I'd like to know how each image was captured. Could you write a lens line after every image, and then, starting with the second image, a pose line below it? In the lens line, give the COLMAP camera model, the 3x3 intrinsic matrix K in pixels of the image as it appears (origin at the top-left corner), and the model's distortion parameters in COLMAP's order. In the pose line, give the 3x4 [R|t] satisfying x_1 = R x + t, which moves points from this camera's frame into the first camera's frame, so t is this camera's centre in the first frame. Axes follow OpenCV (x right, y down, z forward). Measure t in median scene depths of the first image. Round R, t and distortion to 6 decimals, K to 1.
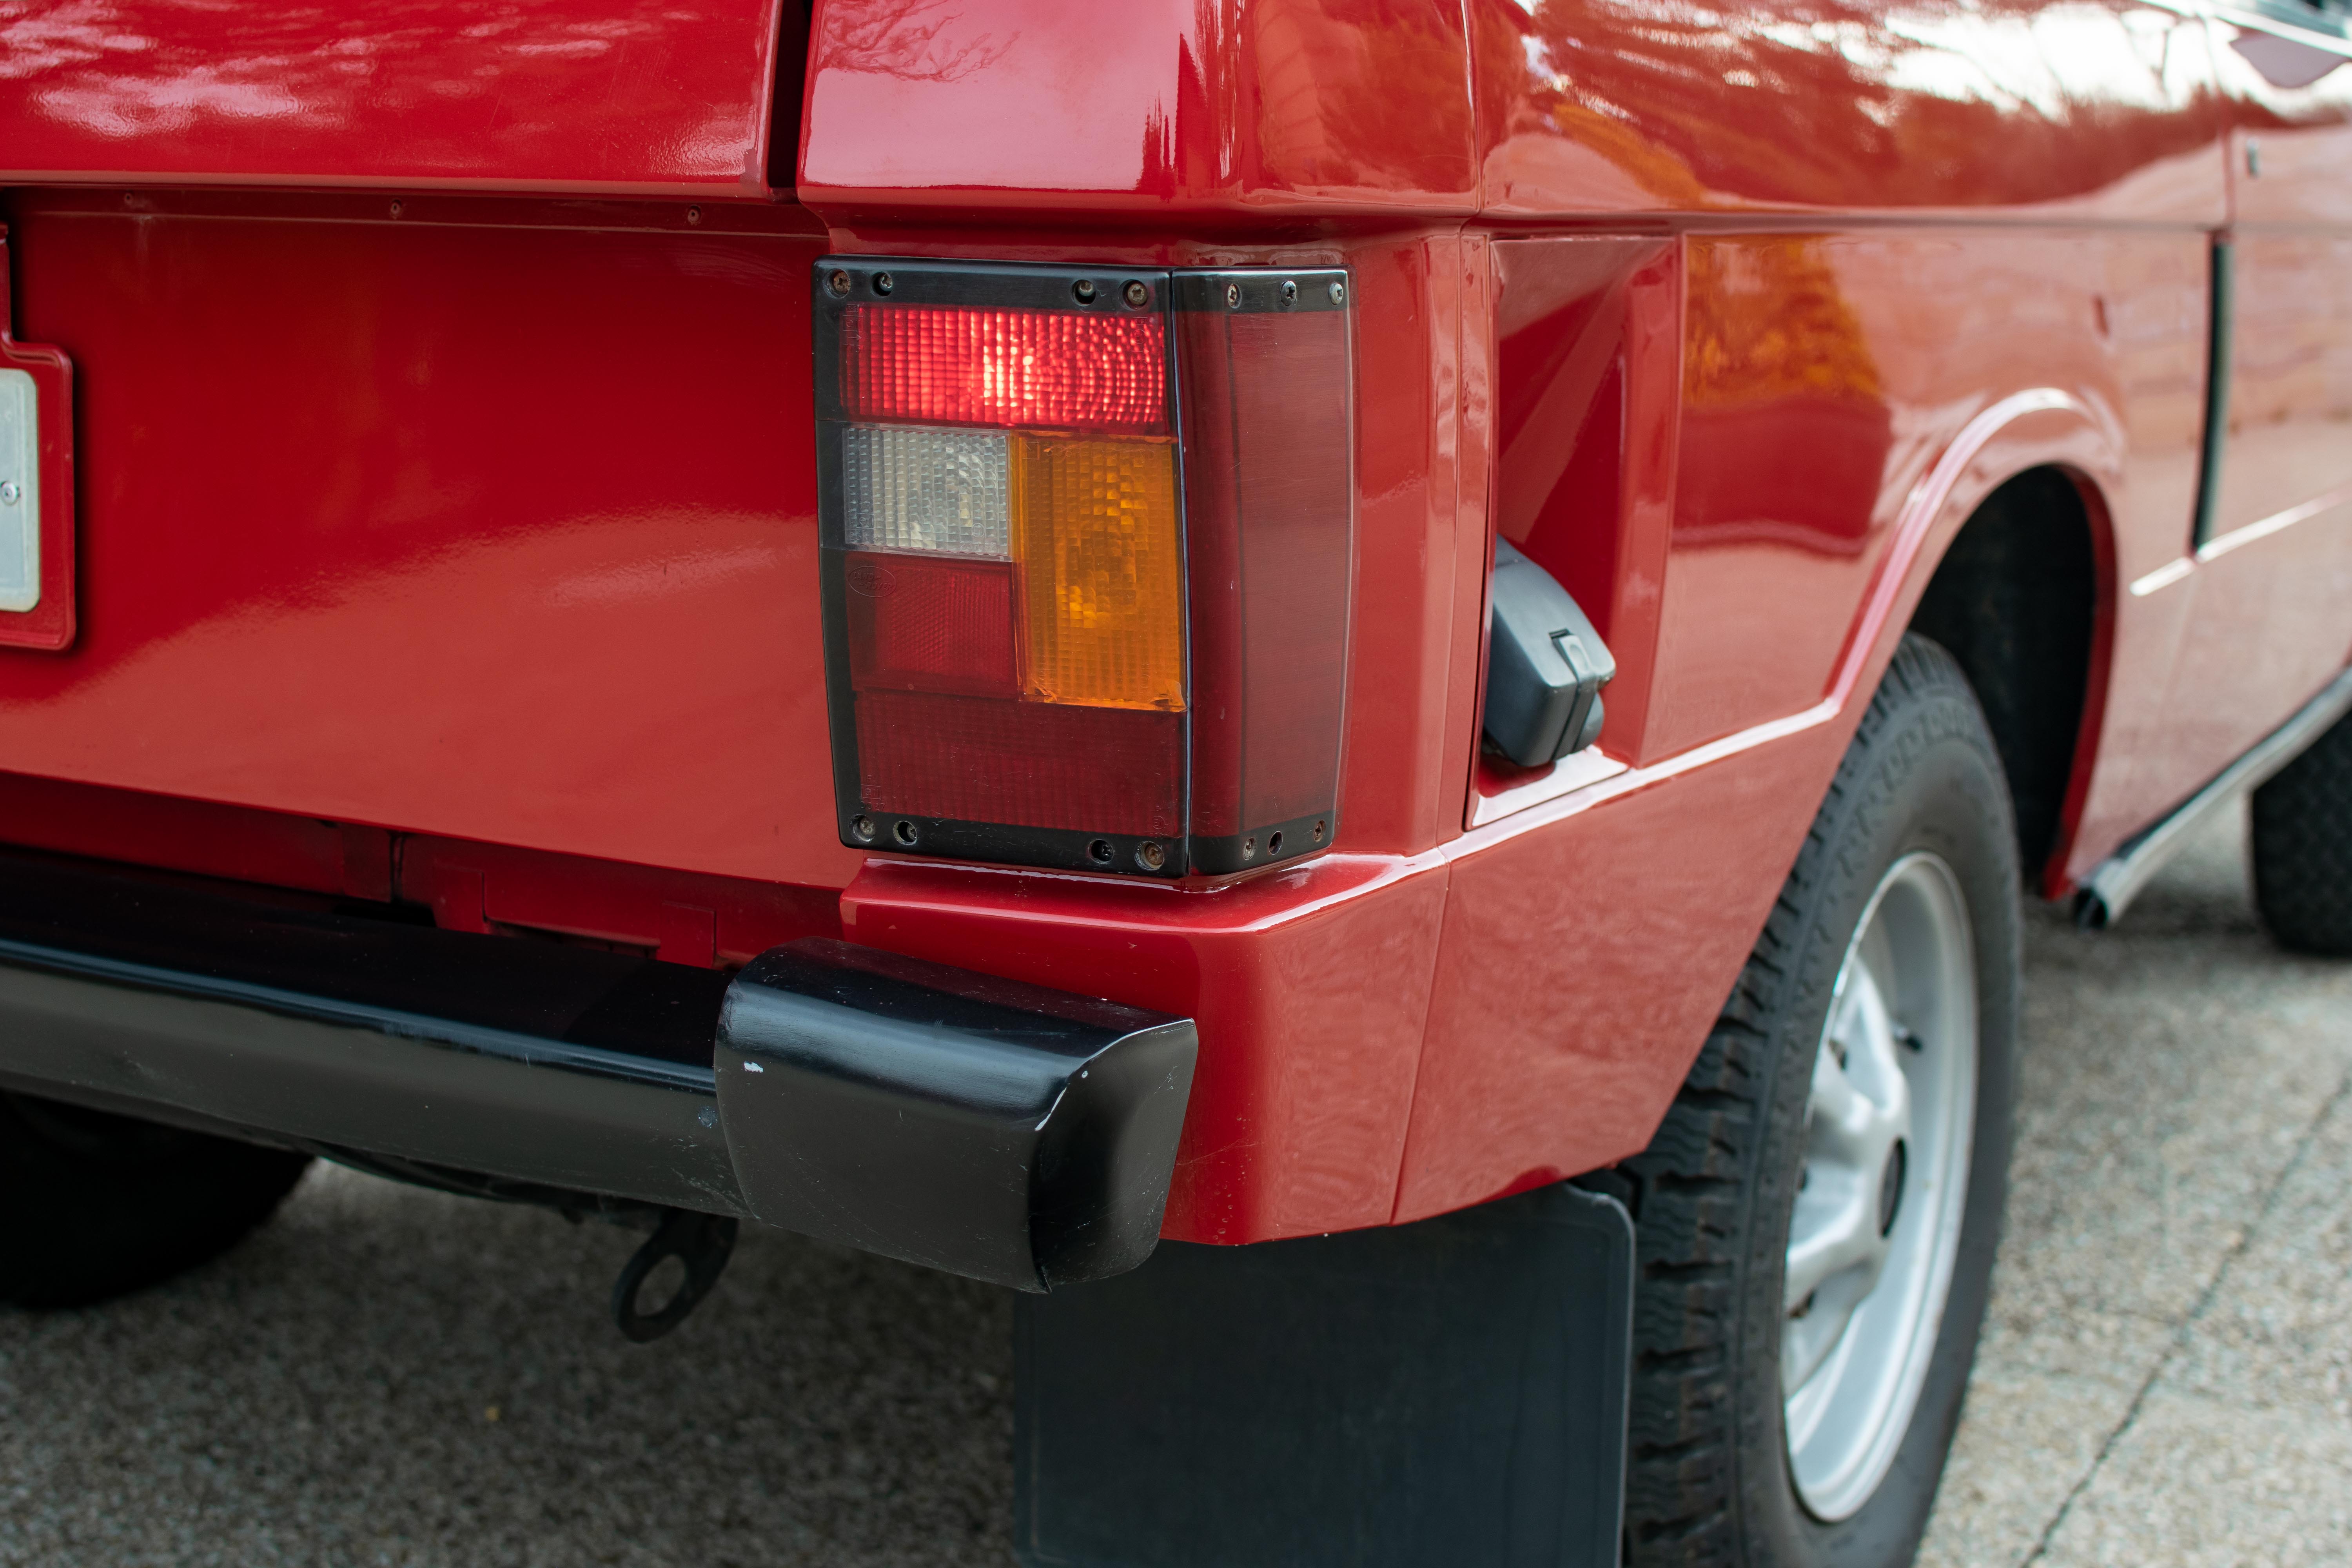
lens RADIAL K [[3594.4, 0, 1176.0], [0, 3594.4, 784.0], [0, 0, 1]] dist [-0.174608, 0.123409]
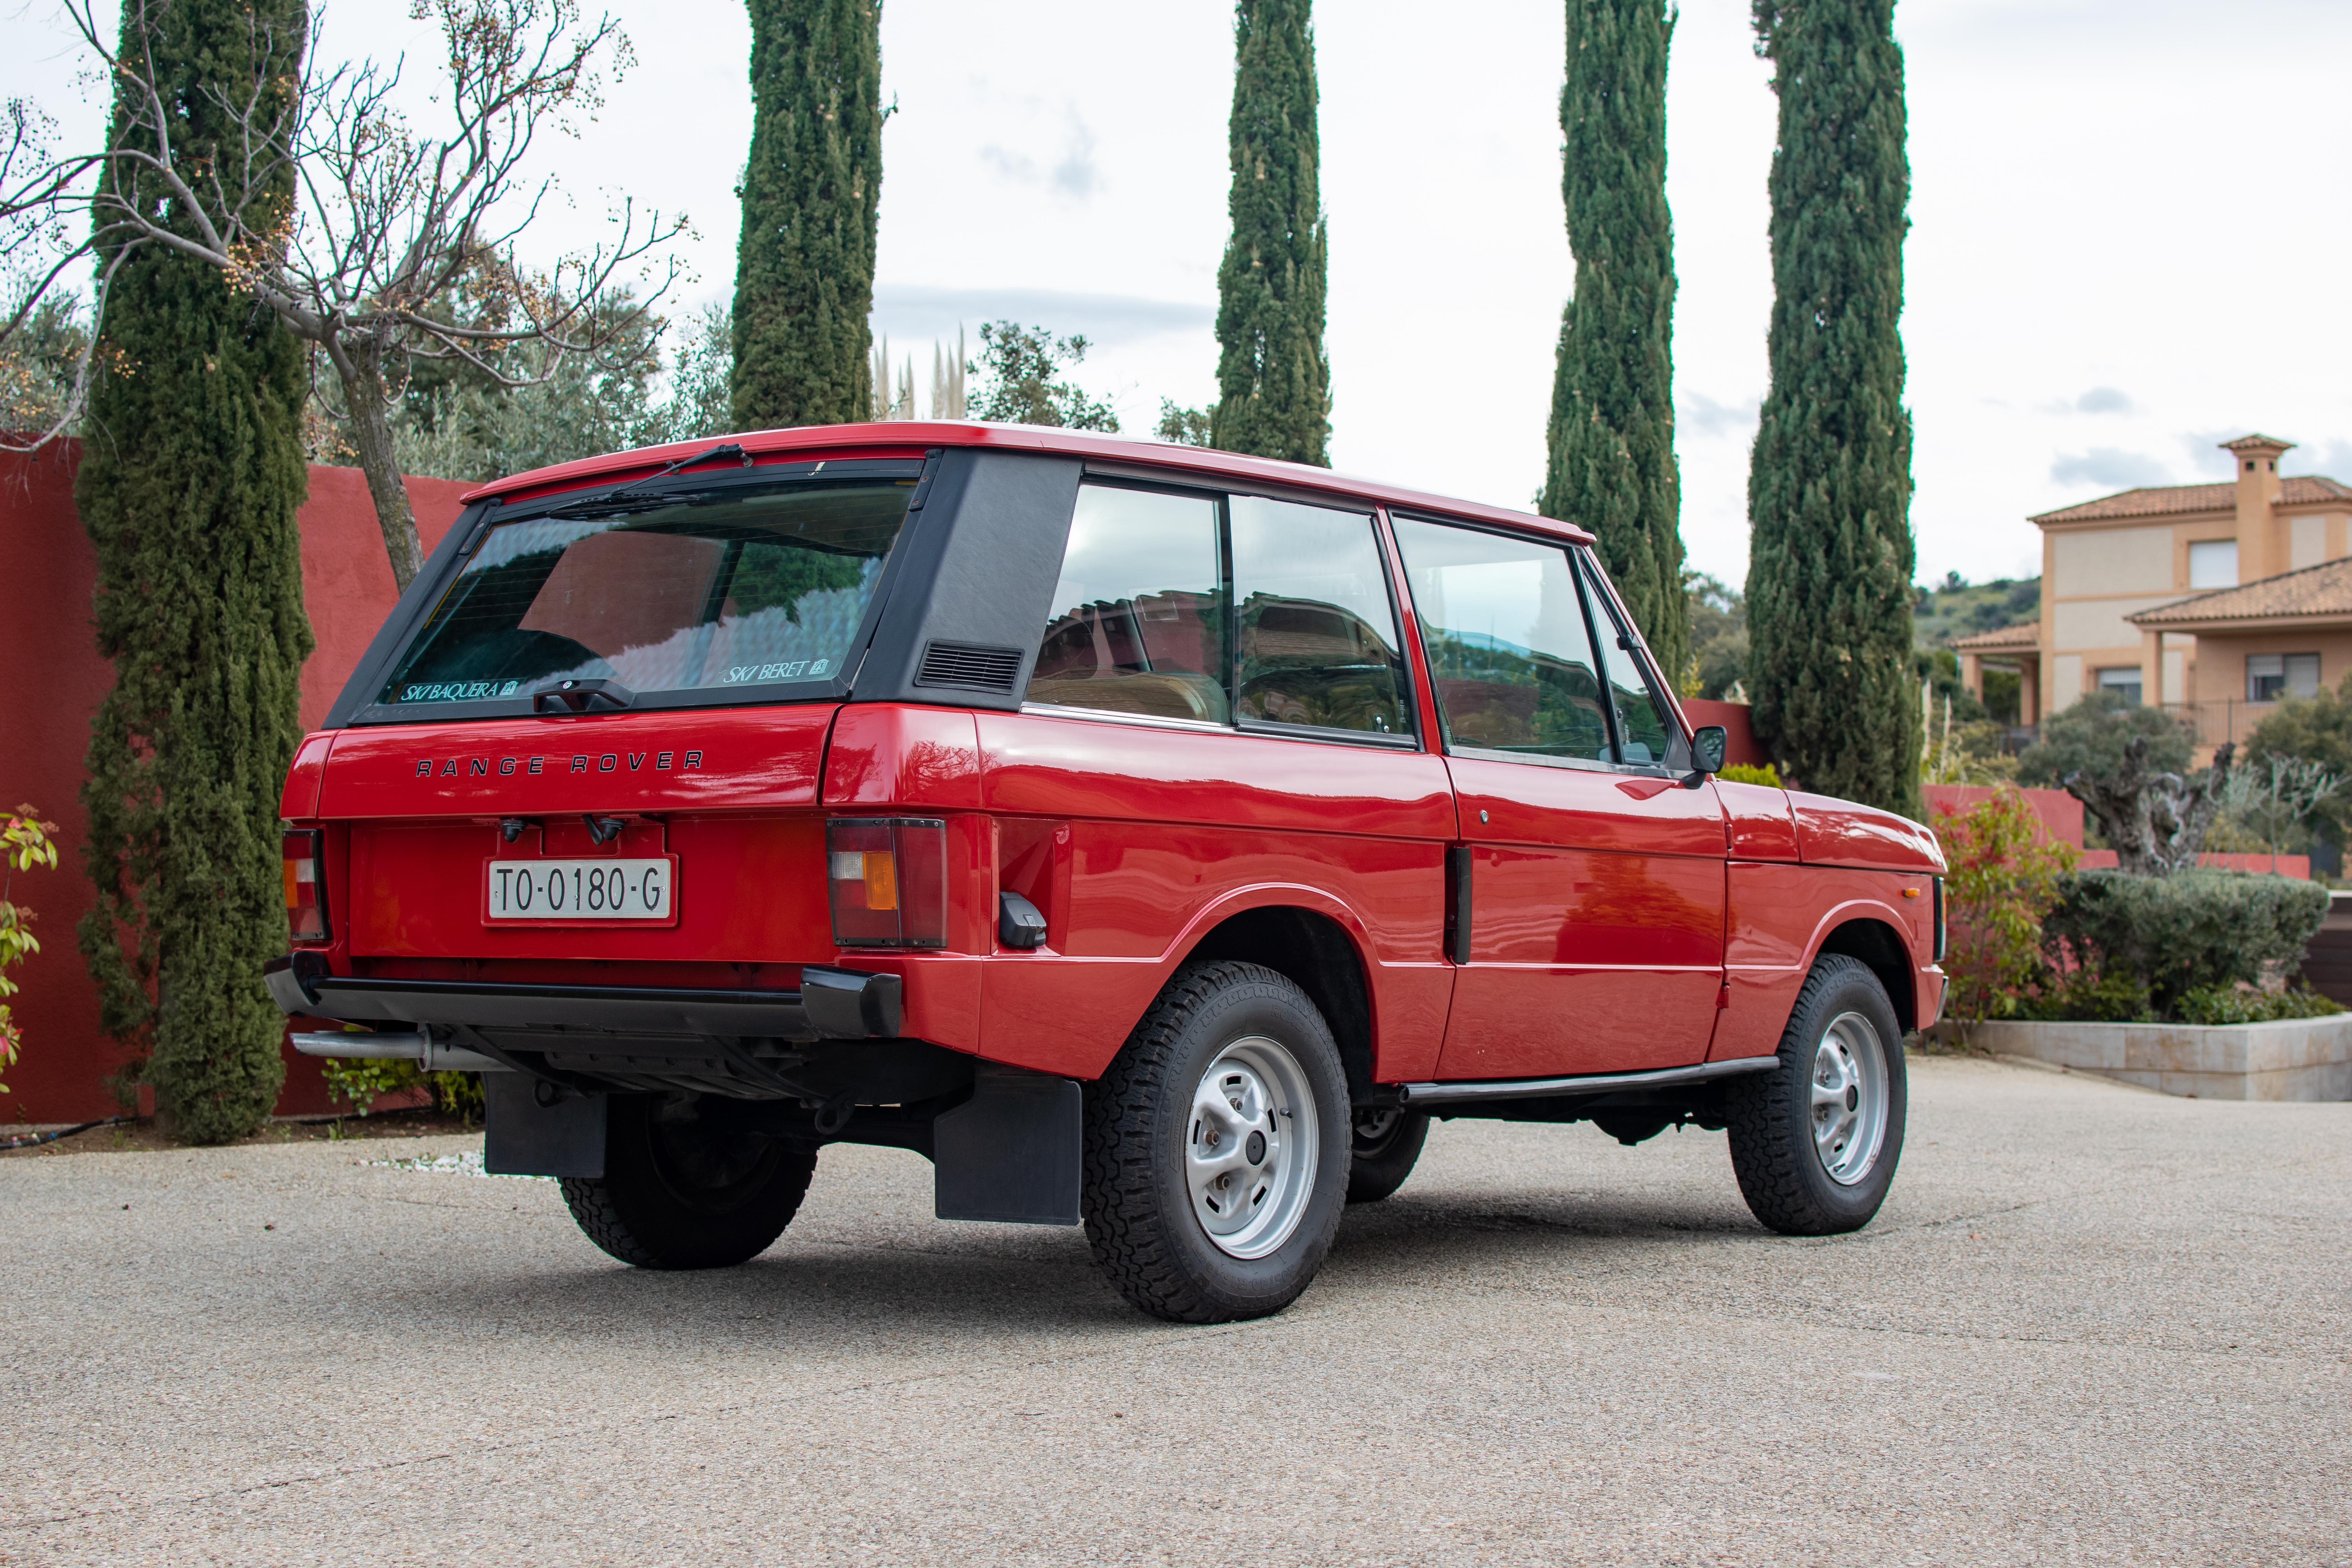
lens RADIAL K [[3594.4, 0, 1176.0], [0, 3594.4, 784.0], [0, 0, 1]] dist [-0.174608, 0.123409]
pose [[0.982464, -0.026054, -0.184624, 0.632389], [-0.016127, 0.974604, -0.223353, 0.443111], [0.185755, 0.222414, 0.957093, -1.787436]]
